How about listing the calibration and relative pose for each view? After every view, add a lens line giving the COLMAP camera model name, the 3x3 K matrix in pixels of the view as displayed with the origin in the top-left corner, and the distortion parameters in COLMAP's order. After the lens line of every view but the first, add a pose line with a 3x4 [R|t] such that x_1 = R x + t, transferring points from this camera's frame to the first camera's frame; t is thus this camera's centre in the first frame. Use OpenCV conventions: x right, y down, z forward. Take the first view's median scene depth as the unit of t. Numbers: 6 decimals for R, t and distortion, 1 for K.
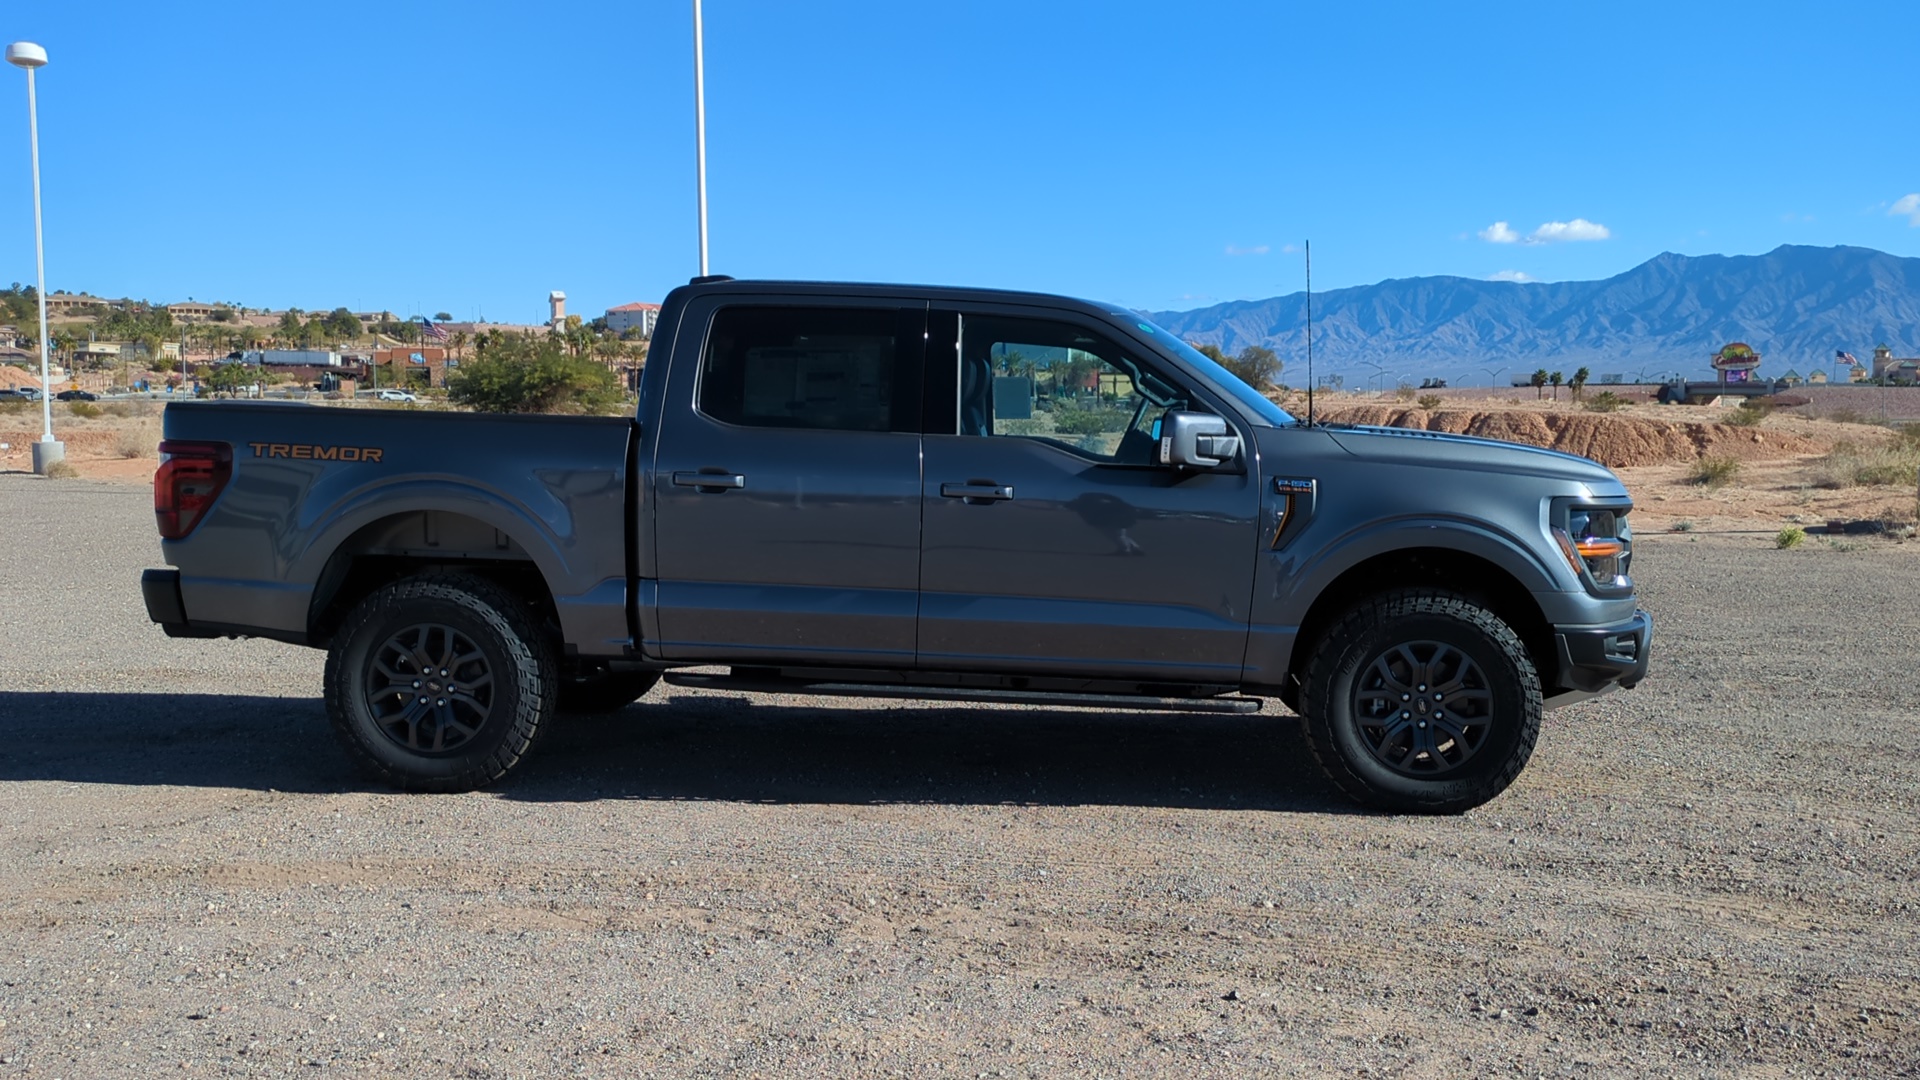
lens RADIAL K [[1703.6, 0, 975.4], [0, 1703.6, 543.4], [0, 0, 1]] dist [0.051949, -0.034175]
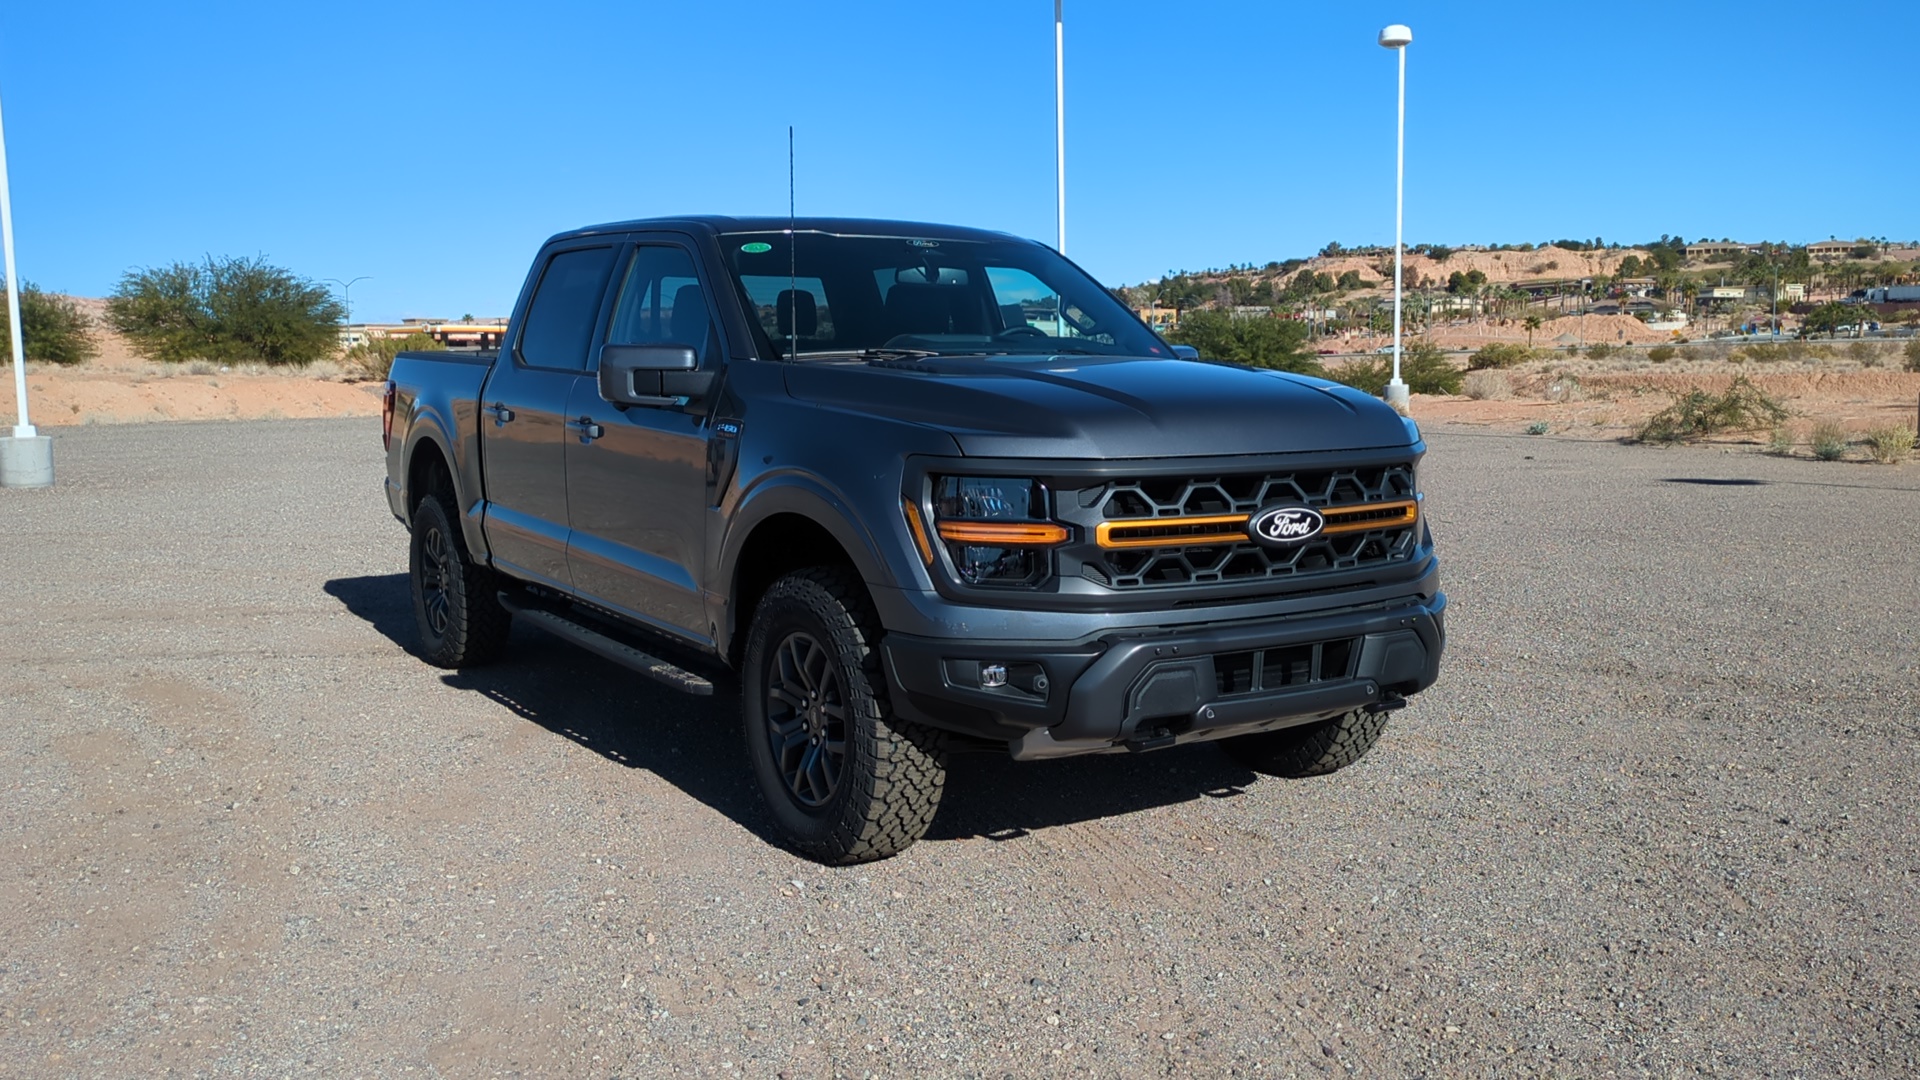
lens RADIAL K [[1703.6, 0, 973.9], [0, 1703.6, 529.0], [0, 0, 1]] dist [0.051949, -0.034175]
pose [[0.552944, 0.072394, -0.830068, 0.097159], [-0.052595, 0.997264, 0.051941, -0.003505], [0.831557, 0.014937, 0.555239, 0.065929]]
